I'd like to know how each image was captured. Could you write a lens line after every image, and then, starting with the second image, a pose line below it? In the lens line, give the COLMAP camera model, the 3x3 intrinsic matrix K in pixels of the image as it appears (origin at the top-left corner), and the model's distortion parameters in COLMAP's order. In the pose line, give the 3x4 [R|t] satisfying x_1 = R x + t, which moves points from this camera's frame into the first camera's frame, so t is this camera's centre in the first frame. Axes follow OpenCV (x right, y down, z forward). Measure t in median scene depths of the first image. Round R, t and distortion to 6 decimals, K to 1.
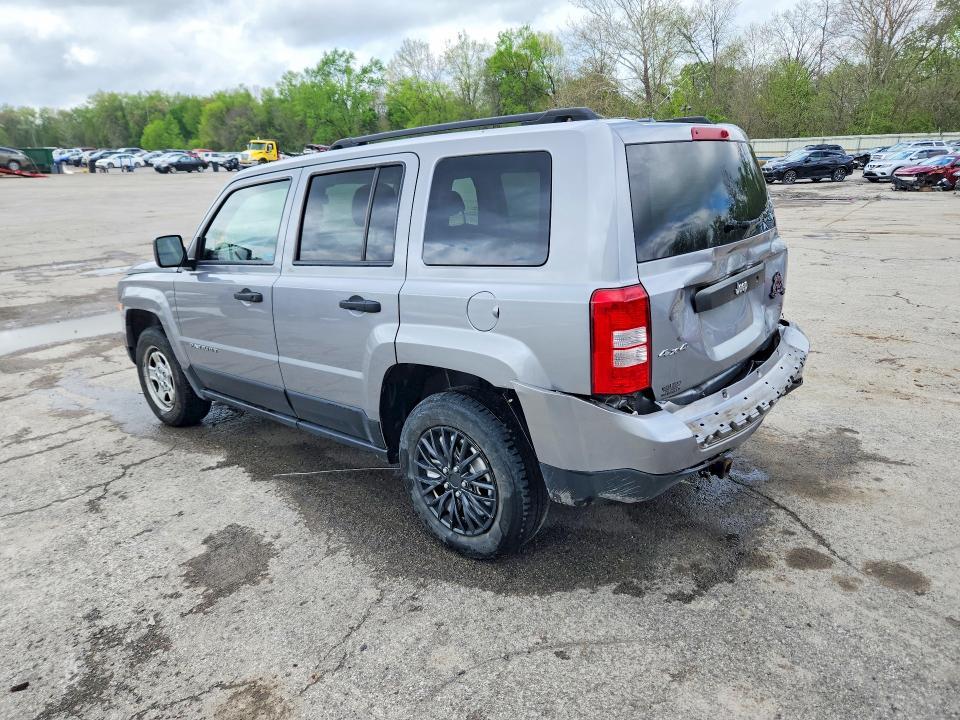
lens RADIAL K [[665.4, 0, 473.4], [0, 665.4, 355.6], [0, 0, 1]] dist [0.058455, -0.043989]
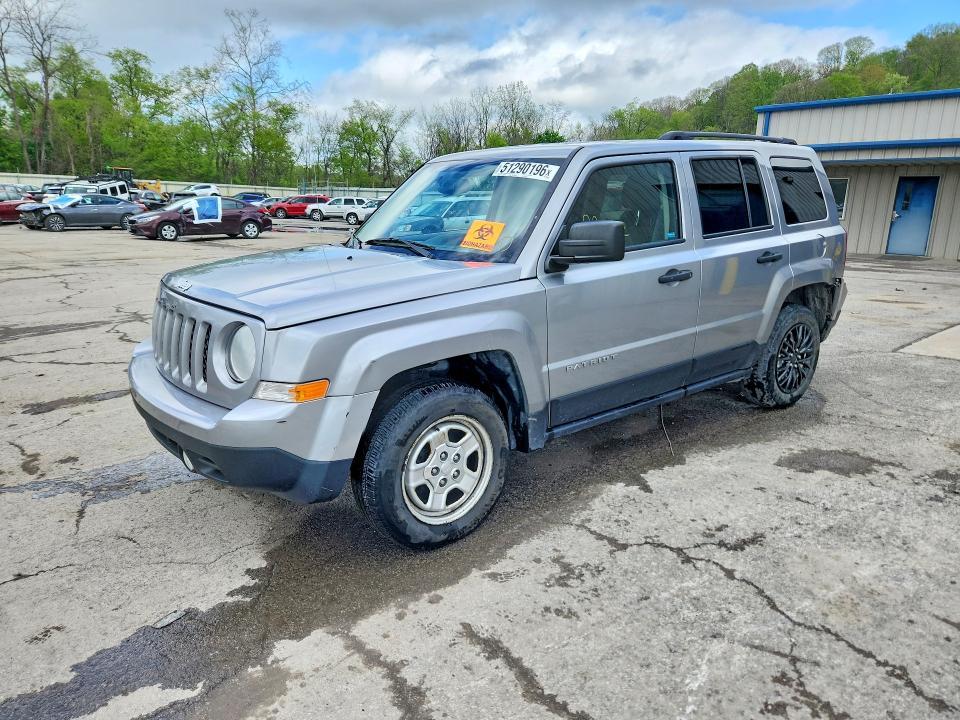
lens RADIAL K [[665.4, 0, 473.4], [0, 665.4, 355.6], [0, 0, 1]] dist [0.058455, -0.043989]
pose [[0.173768, -0.190658, 0.966154, -1.255568], [0.262907, 0.954453, 0.141063, -0.179662], [-0.949044, 0.229497, 0.215978, 0.999595]]
